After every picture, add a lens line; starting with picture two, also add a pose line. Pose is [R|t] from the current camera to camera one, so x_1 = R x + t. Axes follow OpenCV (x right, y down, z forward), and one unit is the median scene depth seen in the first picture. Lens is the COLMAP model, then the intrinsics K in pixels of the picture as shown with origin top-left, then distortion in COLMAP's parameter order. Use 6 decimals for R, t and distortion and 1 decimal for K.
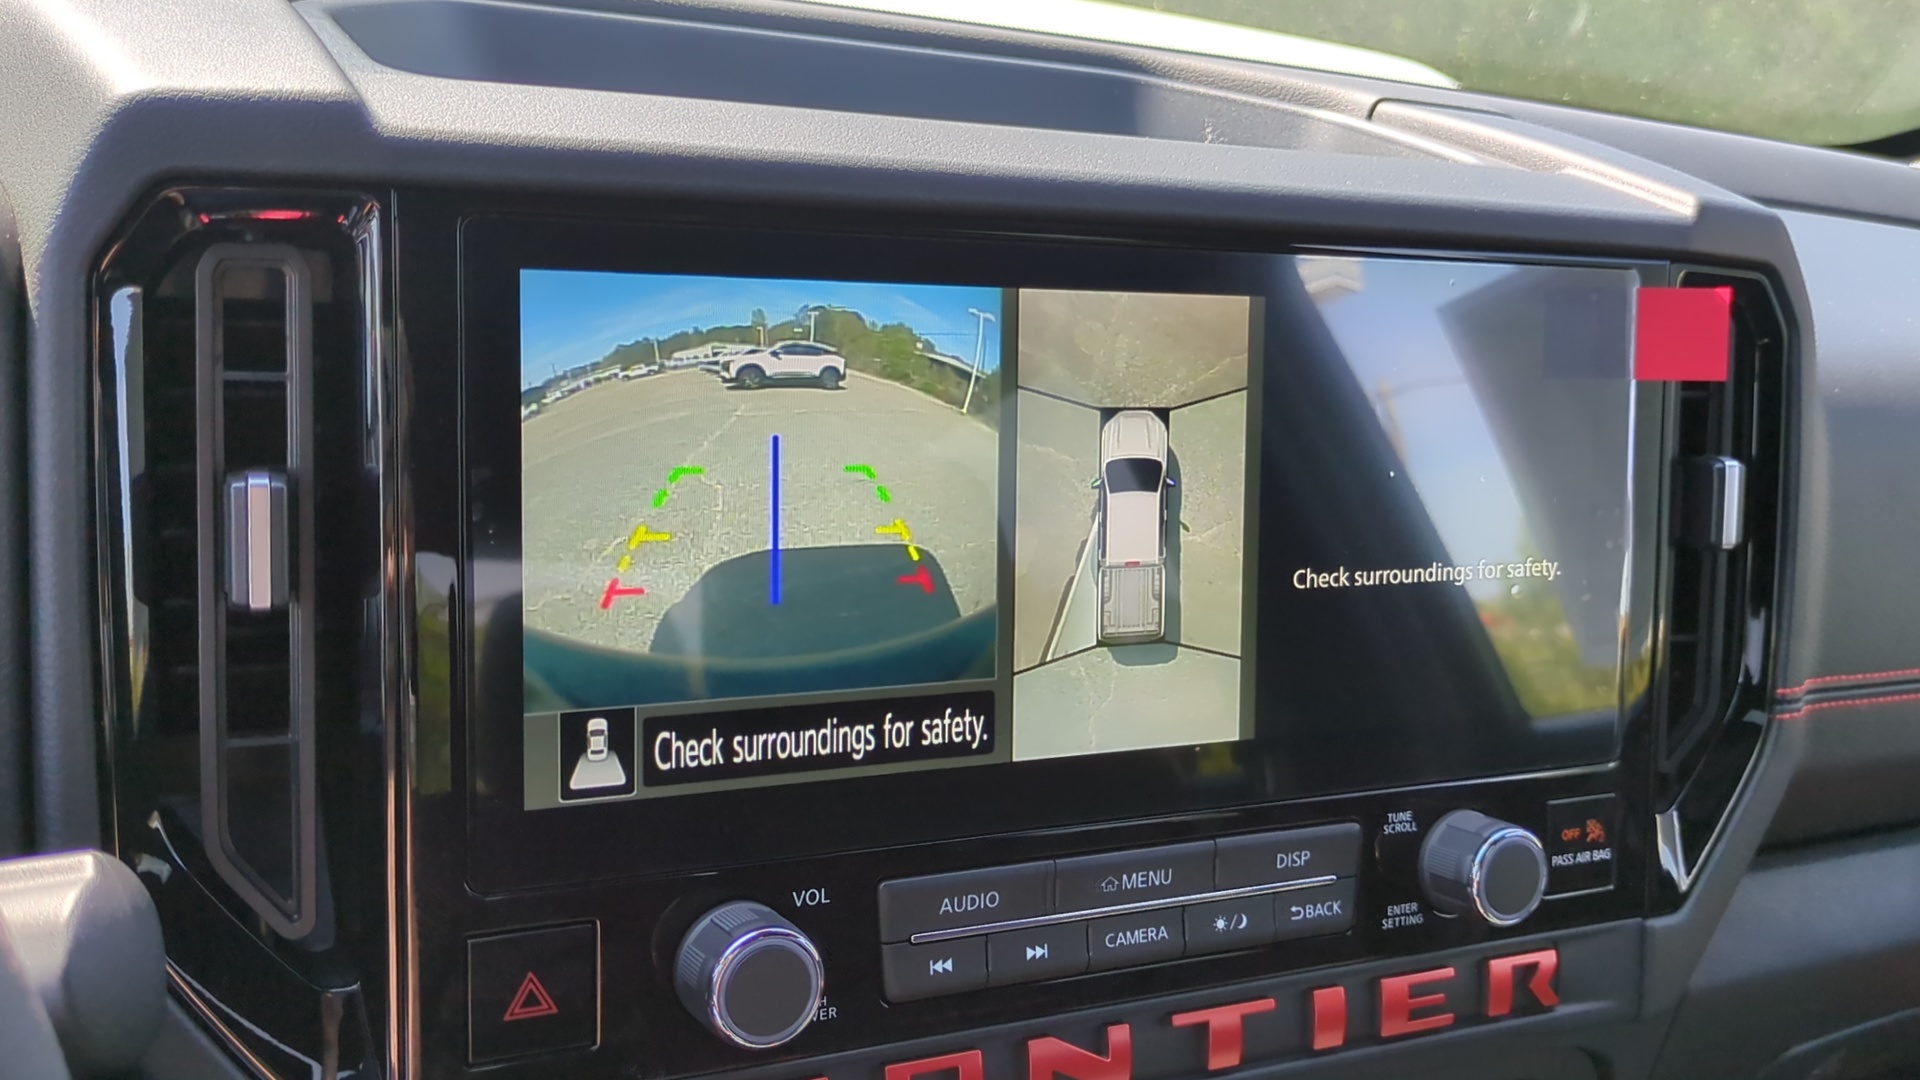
lens RADIAL K [[1810.5, 0, 952.8], [0, 1810.5, 537.9], [0, 0, 1]] dist [0.017740, 0.000000]
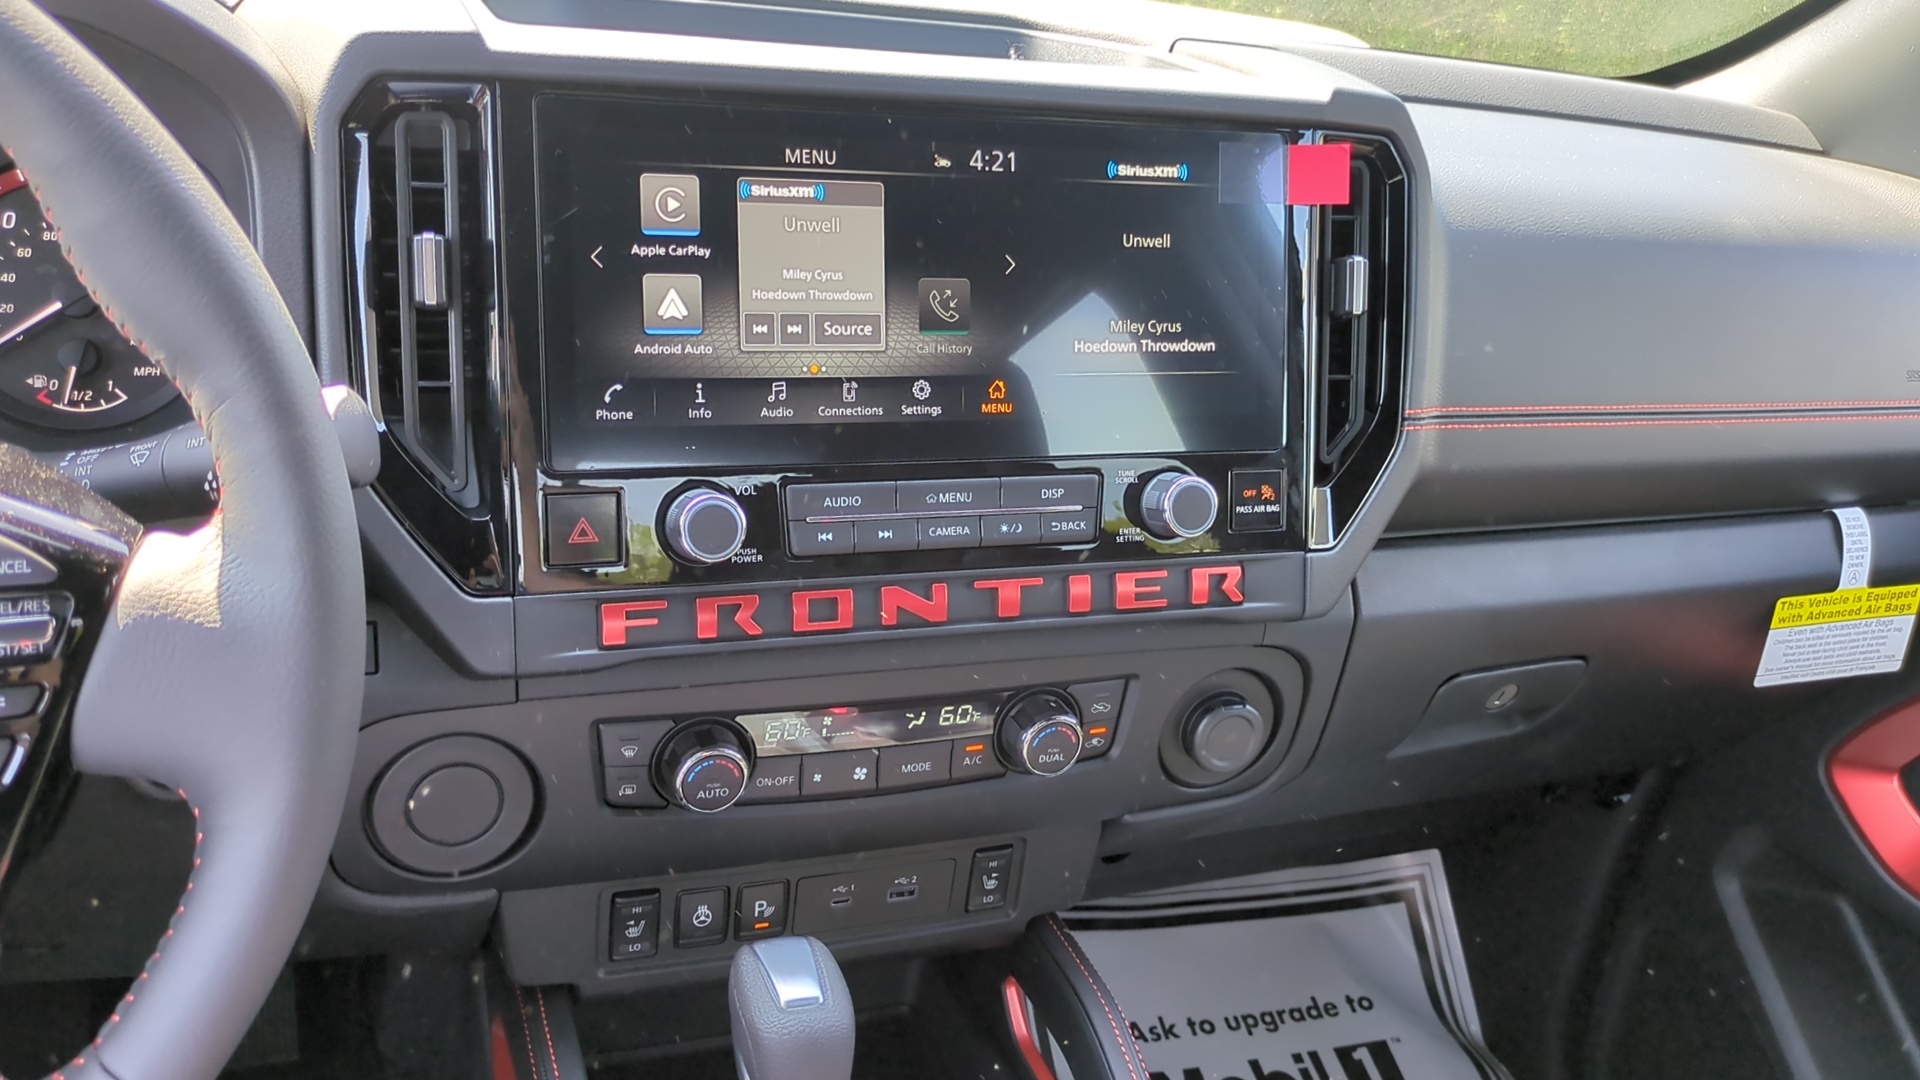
lens RADIAL K [[1628.9, 0, 968.1], [0, 1628.9, 545.5], [0, 0, 1]] dist [0.043737, -0.080865]
pose [[0.996214, -0.007679, -0.086598, 0.230599], [0.009768, 0.999671, 0.023724, 0.182349], [0.086387, -0.024480, 0.995961, -0.469709]]
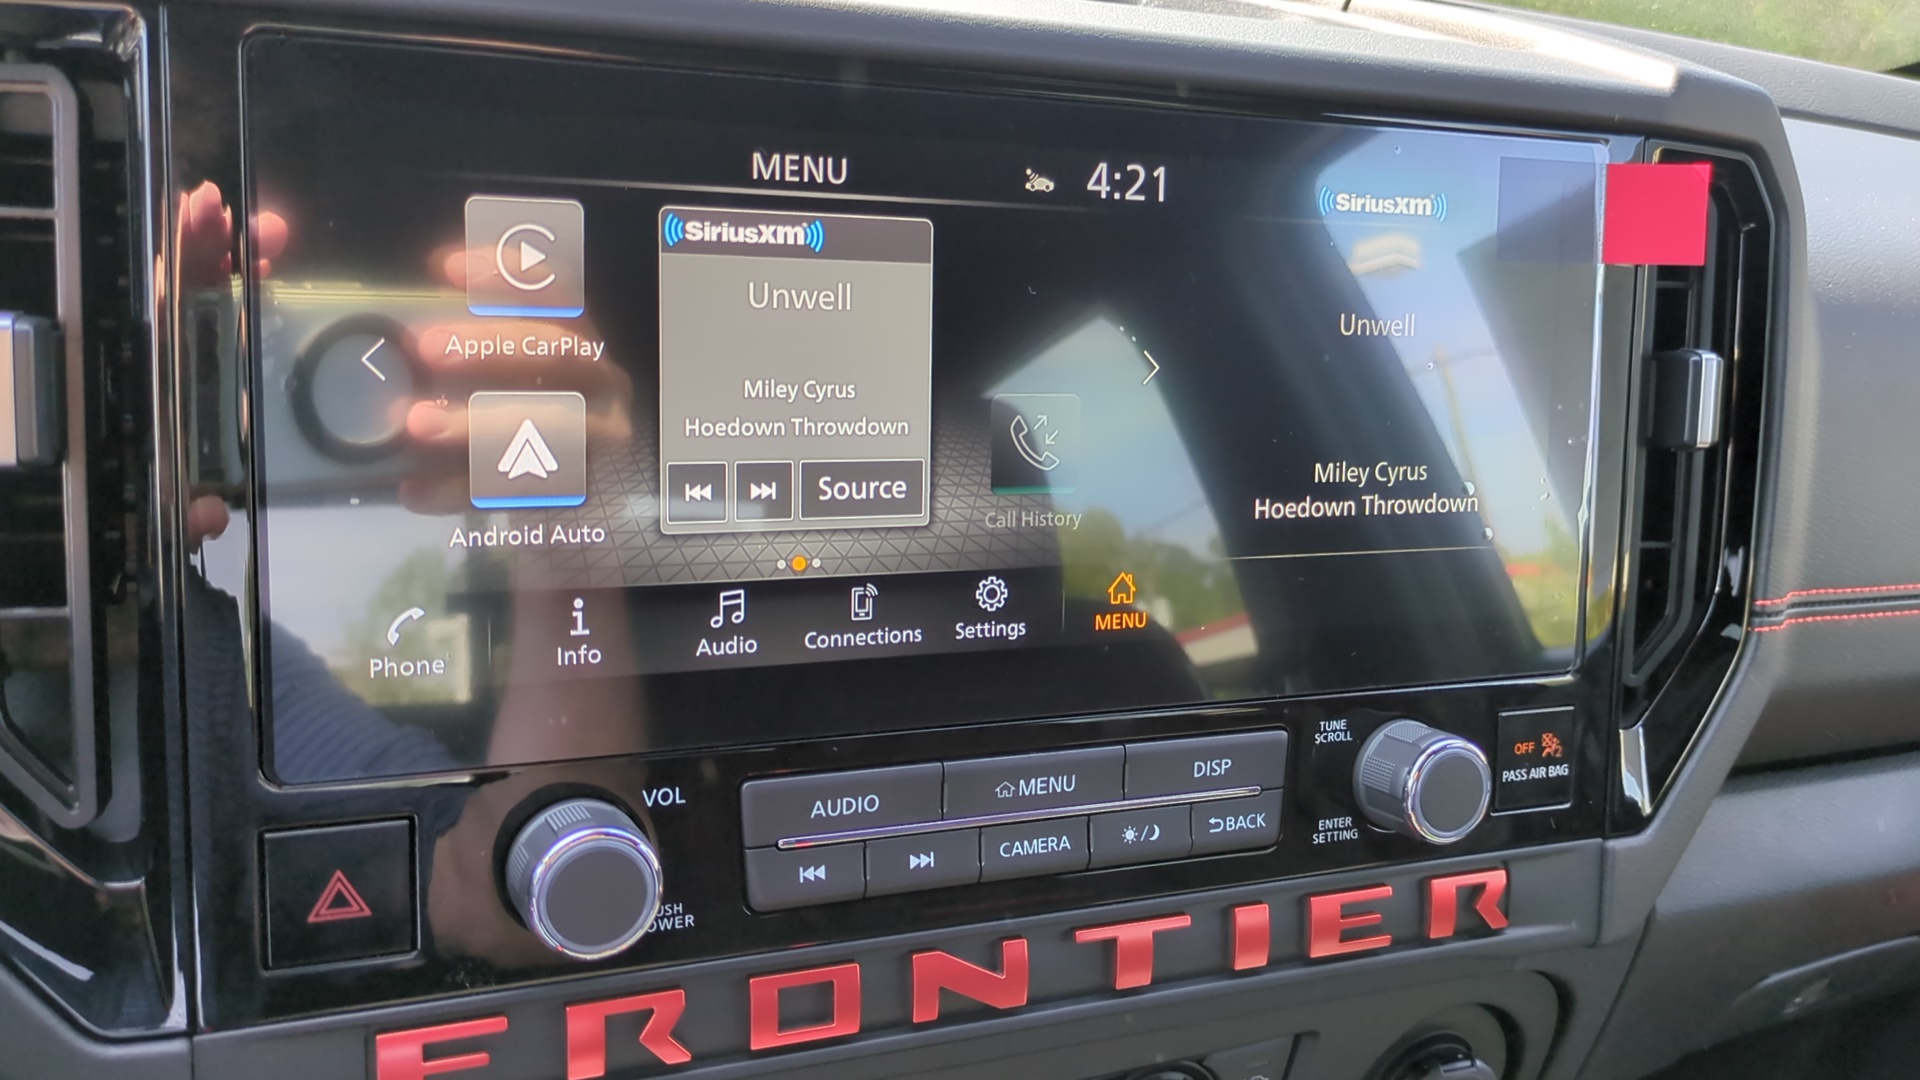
lens RADIAL K [[1628.9, 0, 969.4], [0, 1628.9, 536.7], [0, 0, 1]] dist [0.043737, -0.080865]
pose [[0.998701, 0.010437, -0.049868, 0.099572], [-0.009074, 0.999581, 0.027477, 0.034560], [0.050134, -0.026989, 0.998378, 0.149241]]
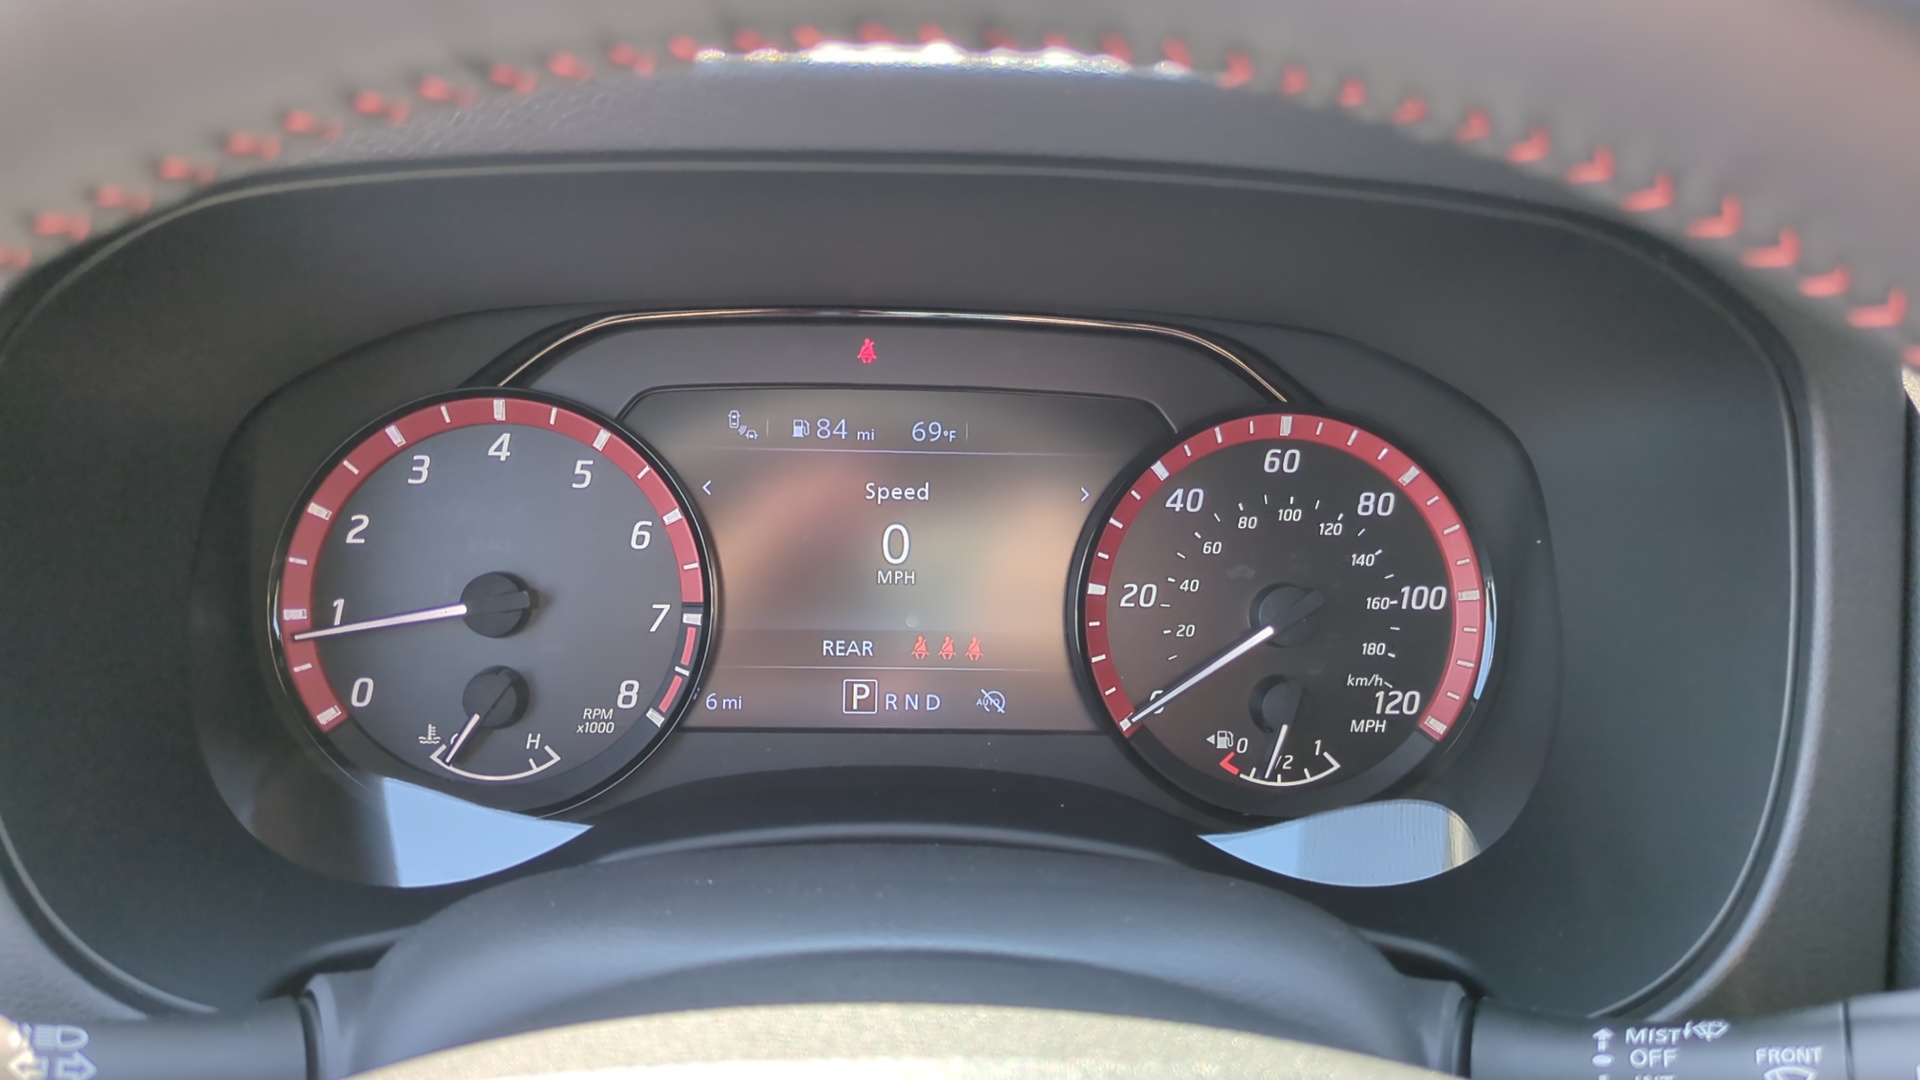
lens RADIAL K [[1628.9, 0, 955.9], [0, 1628.9, 540.5], [0, 0, 1]] dist [0.043737, -0.080865]
pose [[0.918680, 0.003397, -0.394988, -0.449494], [-0.028785, 0.997880, -0.058367, 0.013954], [0.393952, 0.064990, 0.916830, -0.063315]]
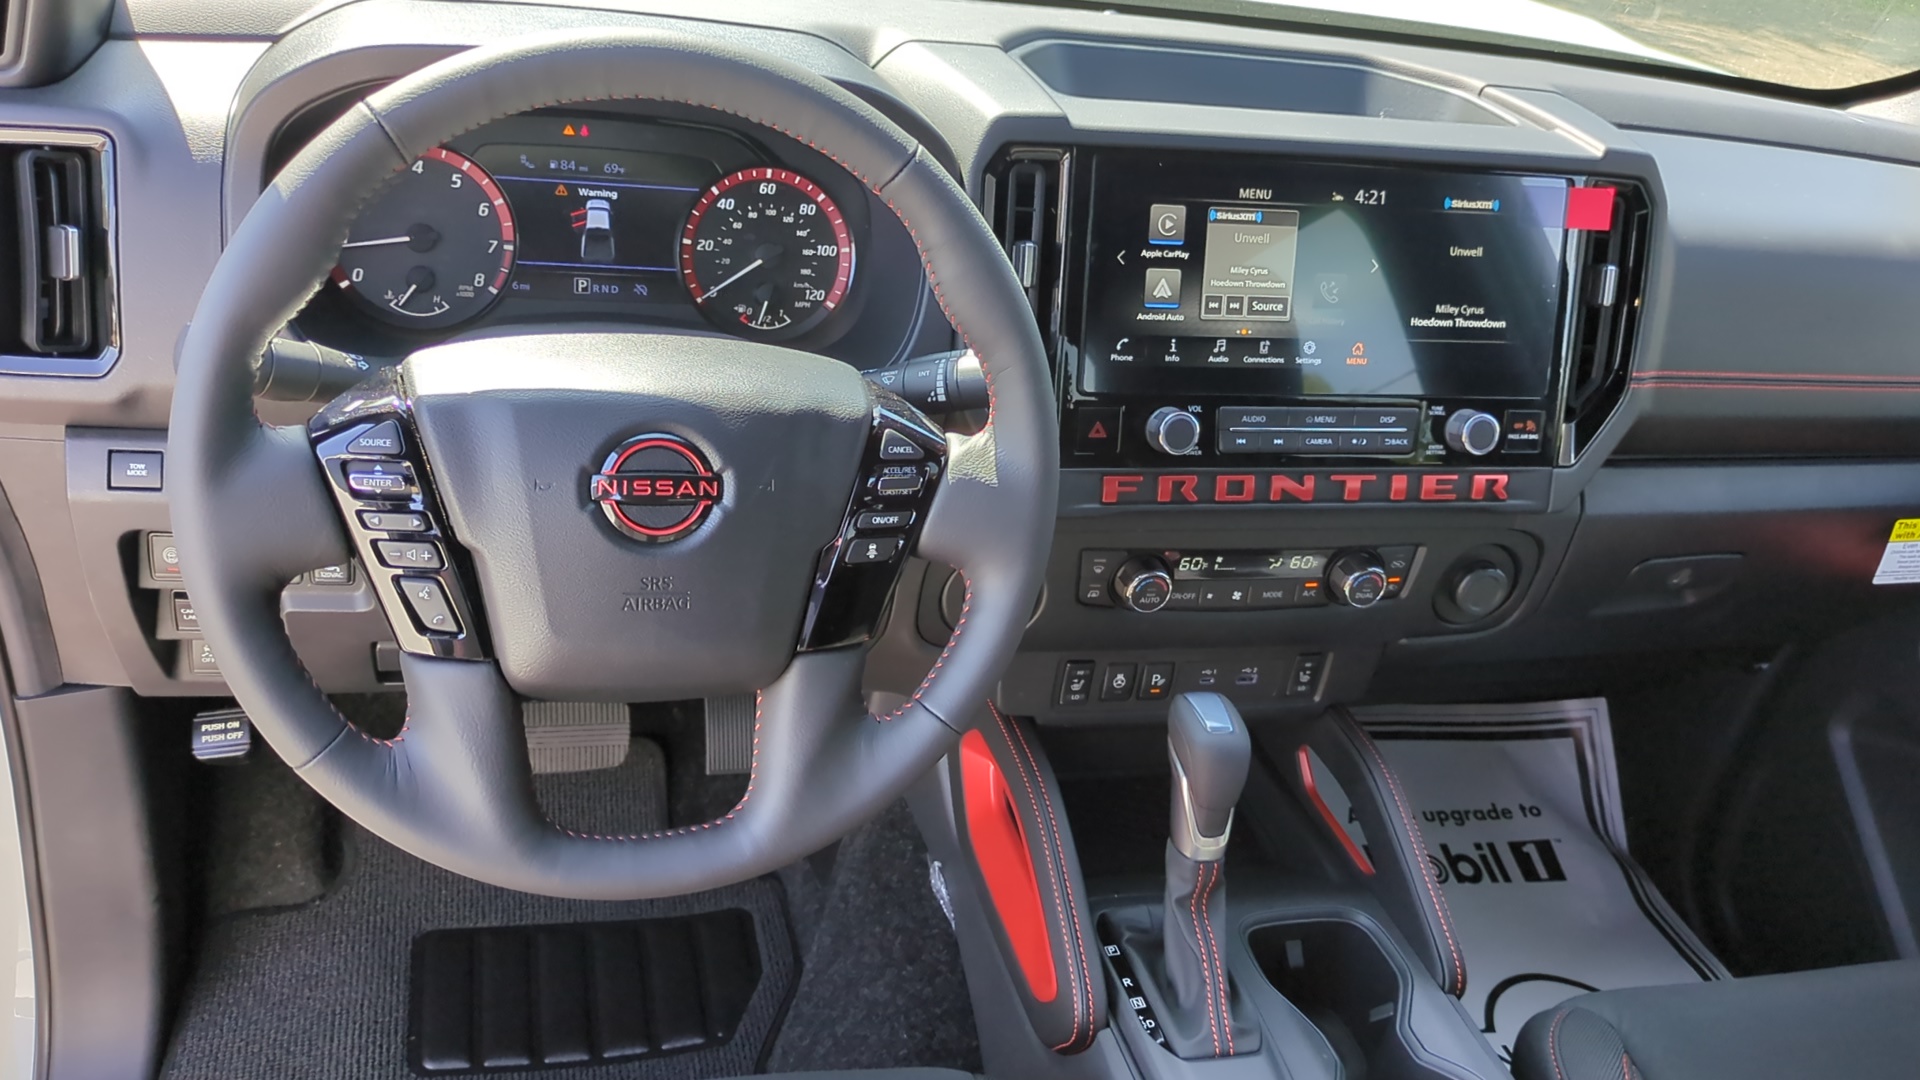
lens RADIAL K [[1628.9, 0, 960.9], [0, 1628.9, 542.1], [0, 0, 1]] dist [0.043737, -0.080865]
pose [[0.982452, 0.070607, -0.172635, 0.011455], [-0.050625, 0.991778, 0.117532, 0.106563], [0.179514, -0.106730, 0.977949, -1.260399]]
